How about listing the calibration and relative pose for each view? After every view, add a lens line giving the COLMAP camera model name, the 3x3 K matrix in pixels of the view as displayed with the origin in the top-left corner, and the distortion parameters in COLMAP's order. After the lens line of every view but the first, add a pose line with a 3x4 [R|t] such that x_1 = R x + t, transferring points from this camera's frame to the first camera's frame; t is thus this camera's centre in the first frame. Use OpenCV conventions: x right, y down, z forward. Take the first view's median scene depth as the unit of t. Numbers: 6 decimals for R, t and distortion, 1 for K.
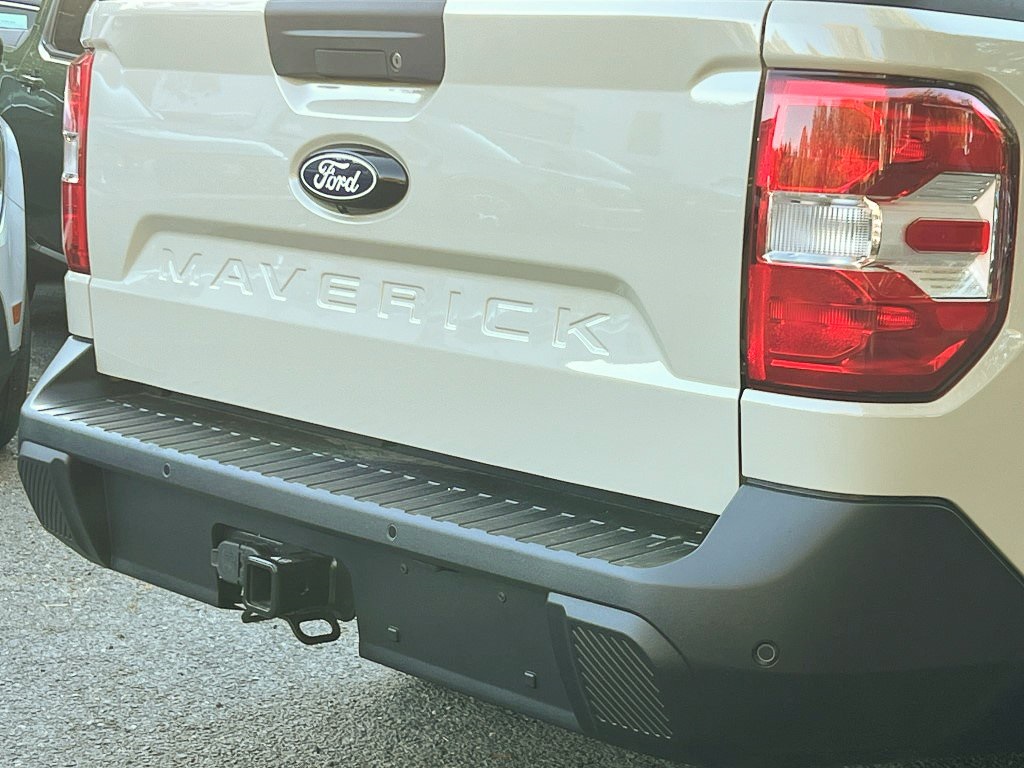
lens RADIAL K [[2157.9, 0, 591.5], [0, 2157.9, 382.8], [0, 0, 1]] dist [0.216870, 0.174299]
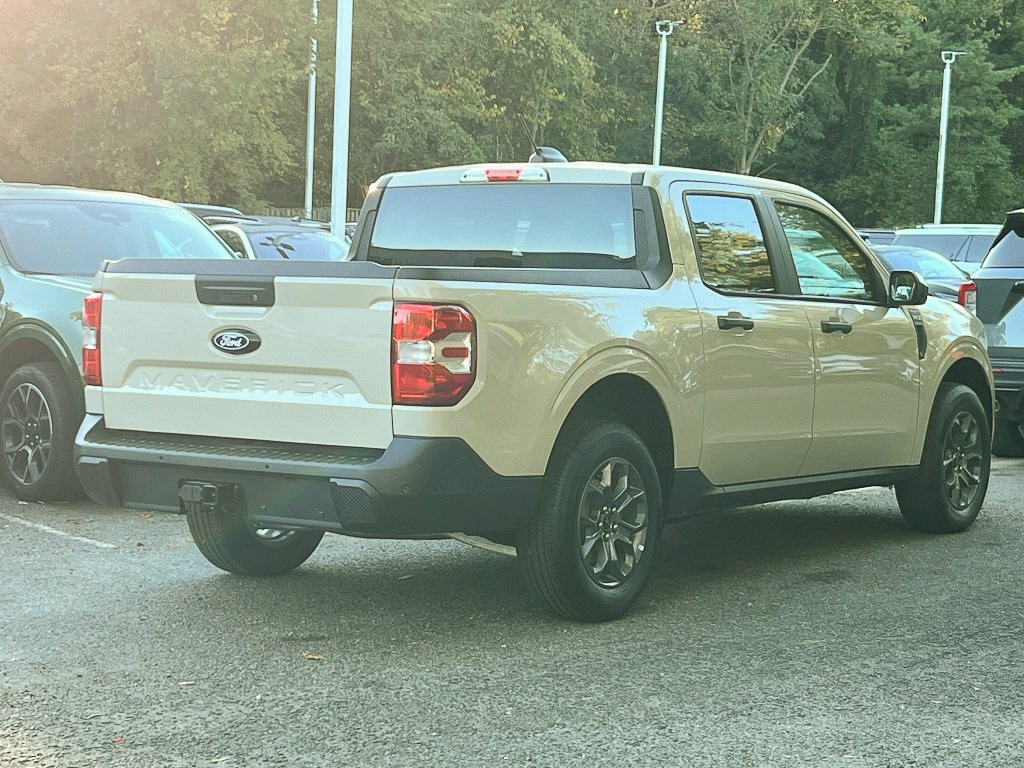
lens RADIAL K [[2157.9, 0, 591.5], [0, 2157.9, 382.8], [0, 0, 1]] dist [0.216870, 0.174299]
pose [[0.979450, -0.048019, 0.195890, -0.243319], [0.059643, 0.996765, -0.053880, 0.147988], [-0.192669, 0.064456, 0.979145, -1.980773]]
